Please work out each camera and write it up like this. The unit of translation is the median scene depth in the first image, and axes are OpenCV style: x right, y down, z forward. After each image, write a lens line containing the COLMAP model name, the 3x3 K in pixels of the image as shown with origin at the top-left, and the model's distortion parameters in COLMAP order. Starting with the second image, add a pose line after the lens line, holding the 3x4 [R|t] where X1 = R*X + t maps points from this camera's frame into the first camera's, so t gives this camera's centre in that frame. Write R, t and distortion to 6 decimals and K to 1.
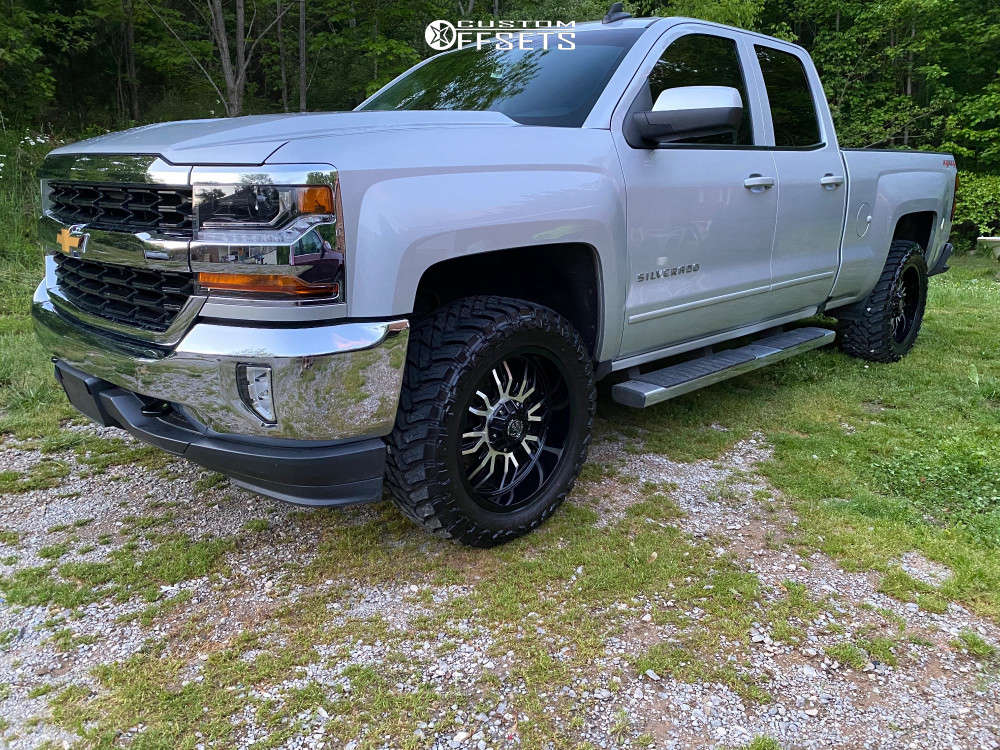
lens RADIAL K [[807.4, 0, 500.0], [0, 807.4, 375.0], [0, 0, 1]] dist [0.104808, -0.149347]
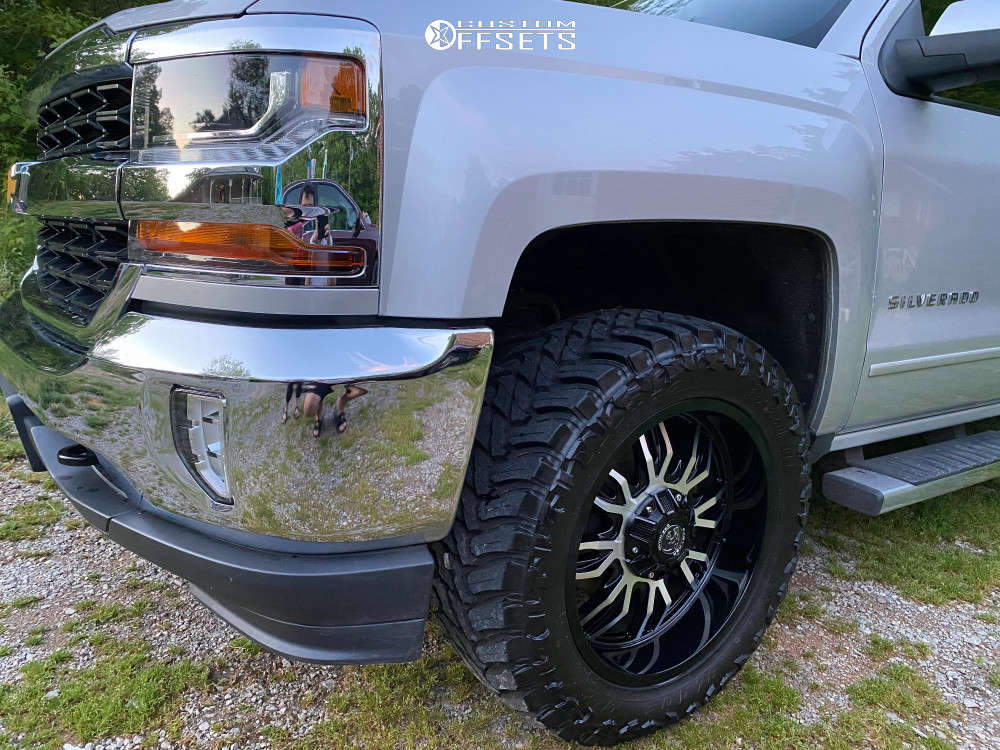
lens RADIAL K [[807.4, 0, 500.0], [0, 807.4, 375.0], [0, 0, 1]] dist [0.104808, -0.149347]
pose [[0.984949, 0.074369, -0.156026, -0.019715], [-0.084079, 0.994852, -0.056575, -0.007185], [0.151015, 0.068842, 0.986131, 0.400424]]
